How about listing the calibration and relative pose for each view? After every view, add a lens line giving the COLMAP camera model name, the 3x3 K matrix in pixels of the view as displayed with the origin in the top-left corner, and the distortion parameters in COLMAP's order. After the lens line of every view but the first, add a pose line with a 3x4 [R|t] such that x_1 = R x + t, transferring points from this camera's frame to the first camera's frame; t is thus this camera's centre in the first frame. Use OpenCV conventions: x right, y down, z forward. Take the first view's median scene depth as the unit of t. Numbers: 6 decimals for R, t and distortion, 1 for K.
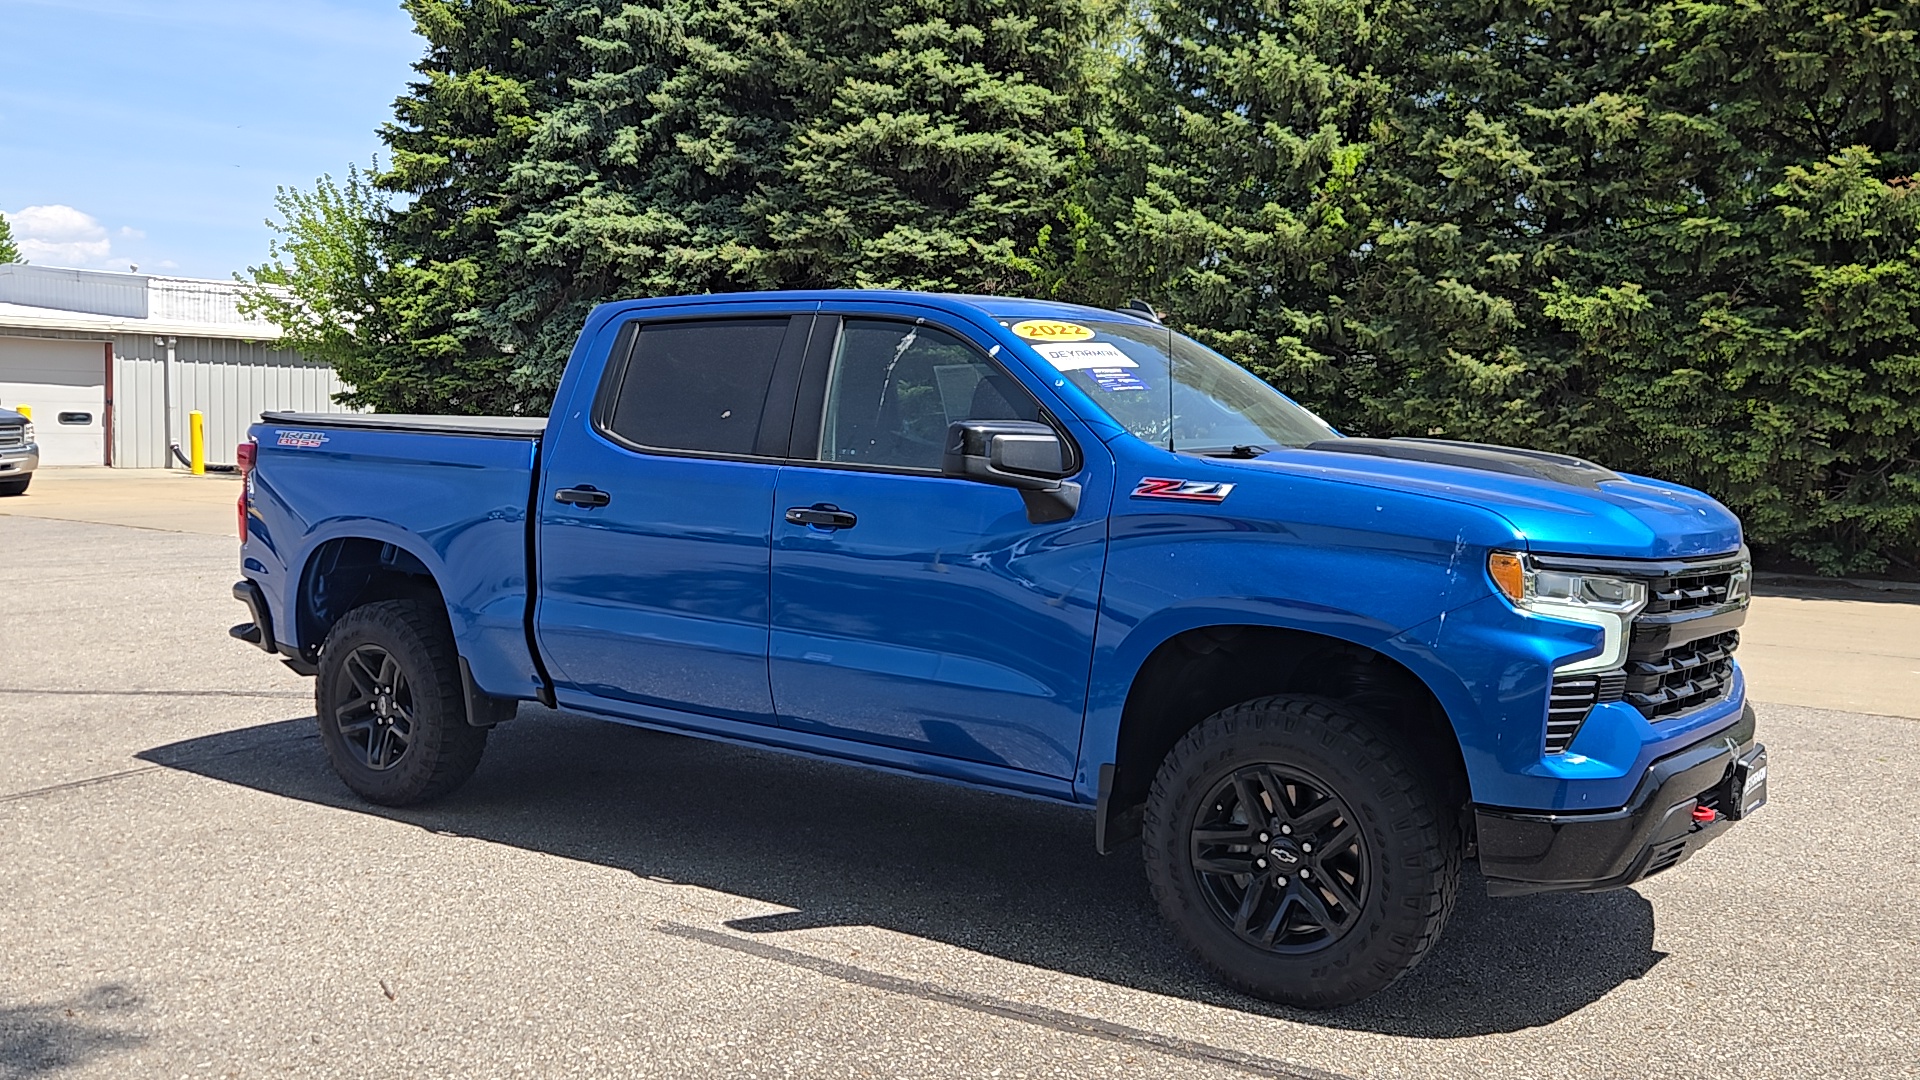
lens RADIAL K [[1622.3, 0, 945.8], [0, 1622.3, 540.5], [0, 0, 1]] dist [0.003482, -0.004510]
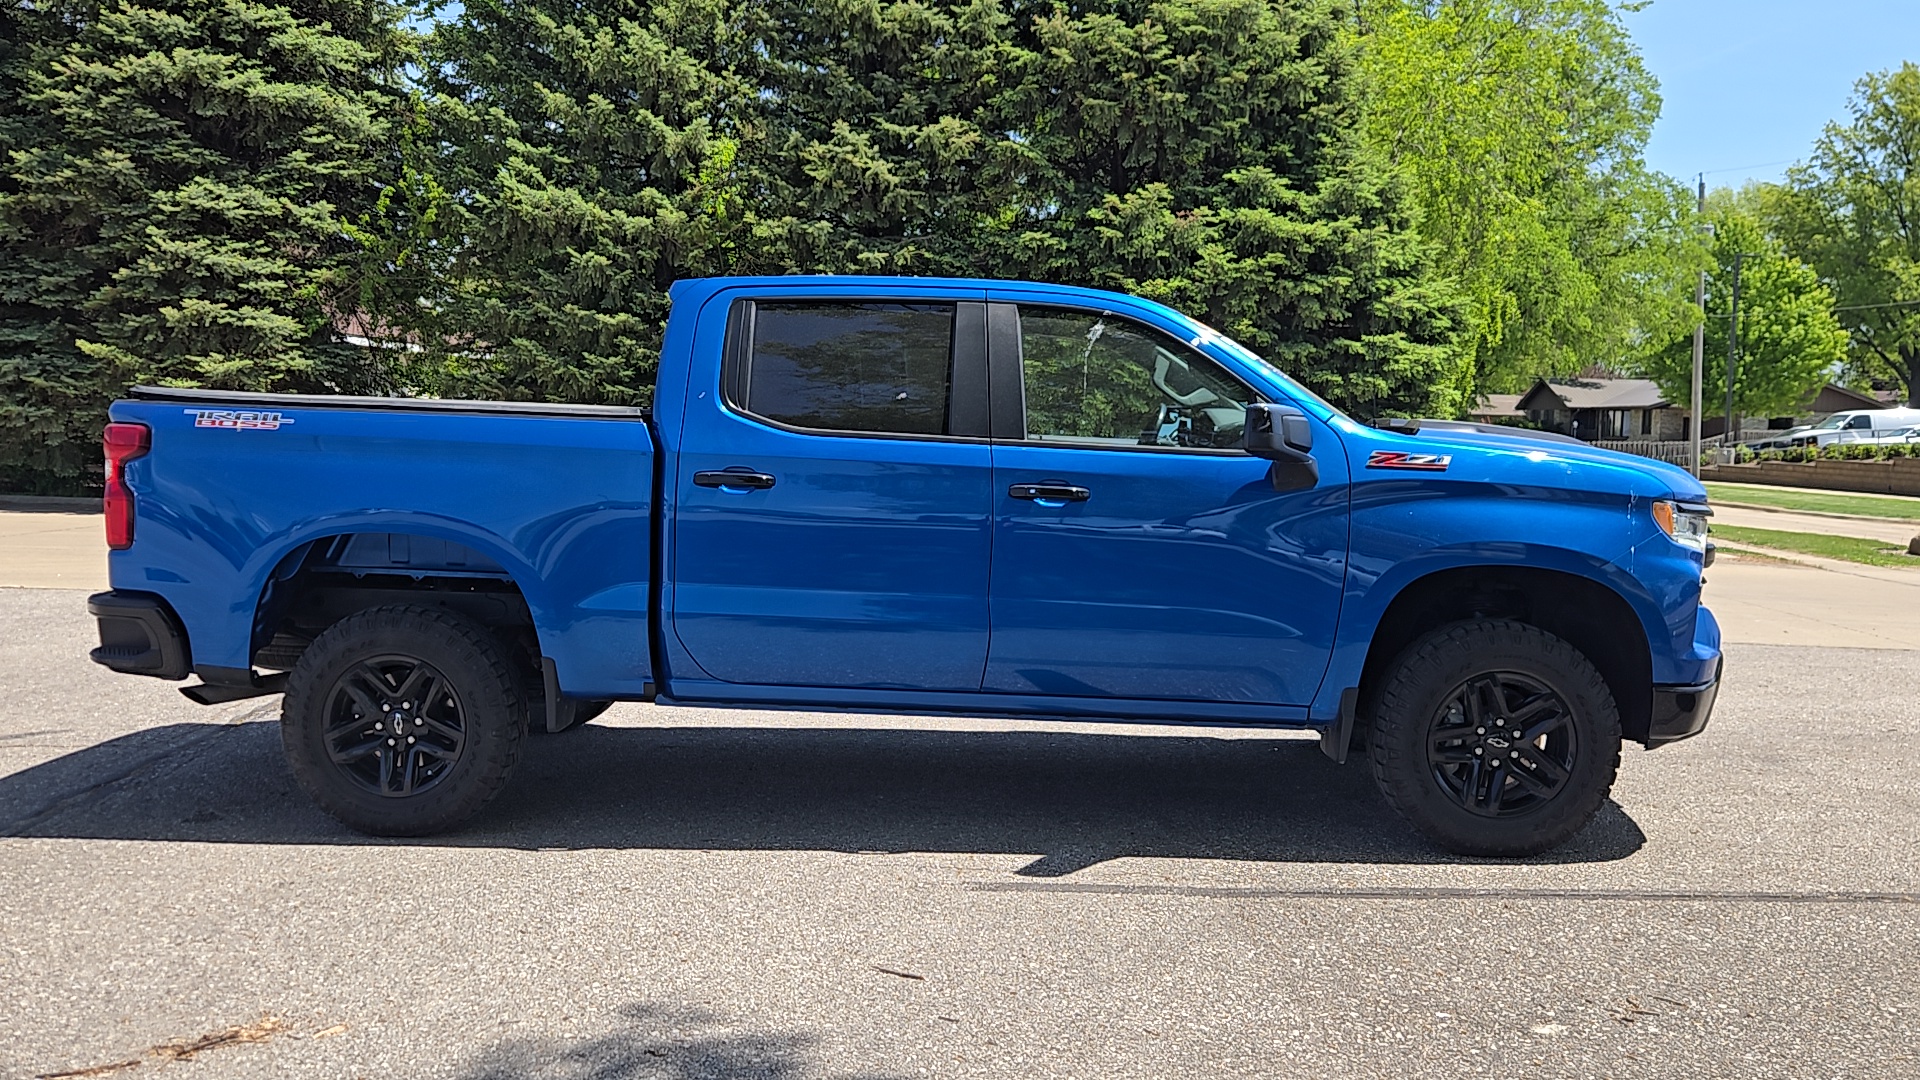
lens RADIAL K [[1622.9, 0, 955.2], [0, 1622.9, 530.9], [0, 0, 1]] dist [0.012461, 0.001727]
pose [[0.840554, -0.036070, 0.540525, -0.169654], [0.032696, 0.999340, 0.015843, -0.001767], [-0.540739, 0.004356, 0.841179, 0.028971]]
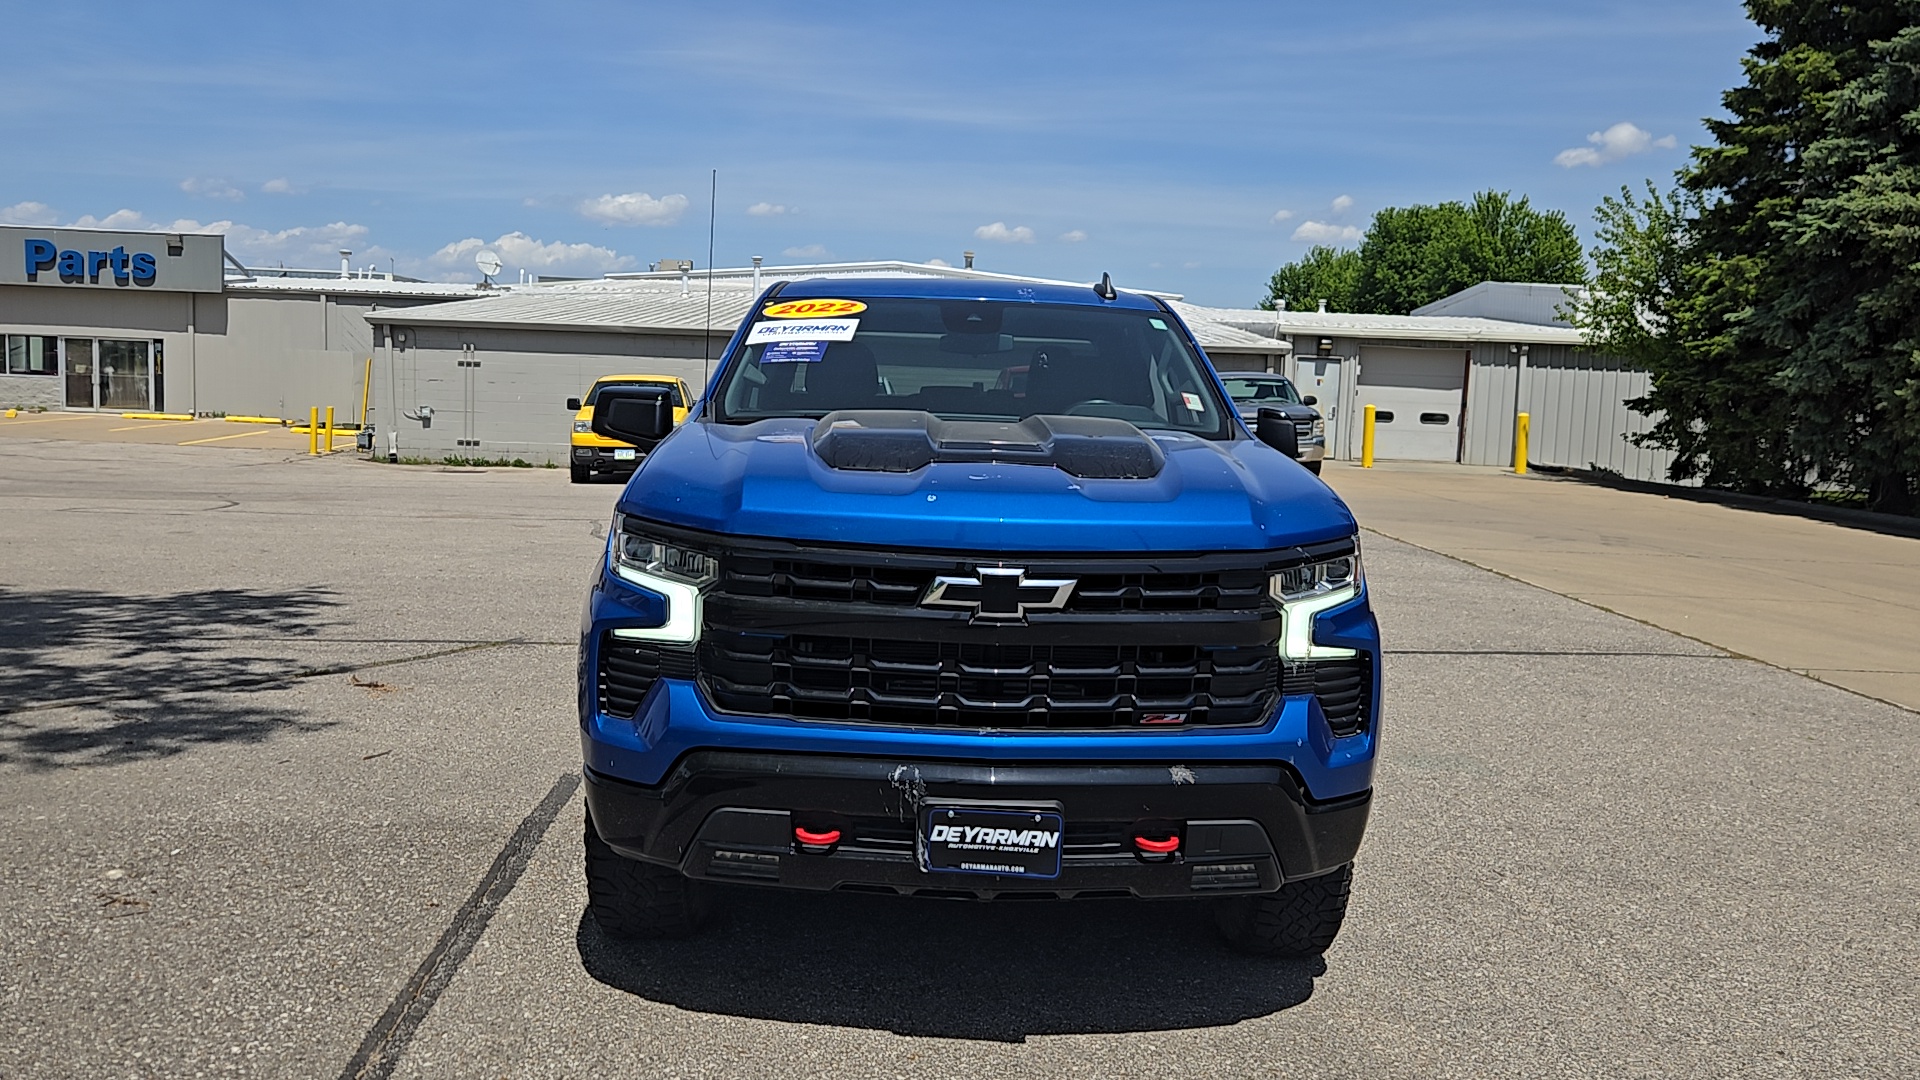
lens RADIAL K [[1585.2, 0, 916.6], [0, 1585.2, 564.3], [0, 0, 1]] dist [-0.000436, -0.004637]
pose [[0.580350, 0.092965, -0.809043, 0.229855], [-0.084517, 0.994974, 0.053704, -0.005234], [0.809970, 0.037210, 0.585290, 0.106725]]
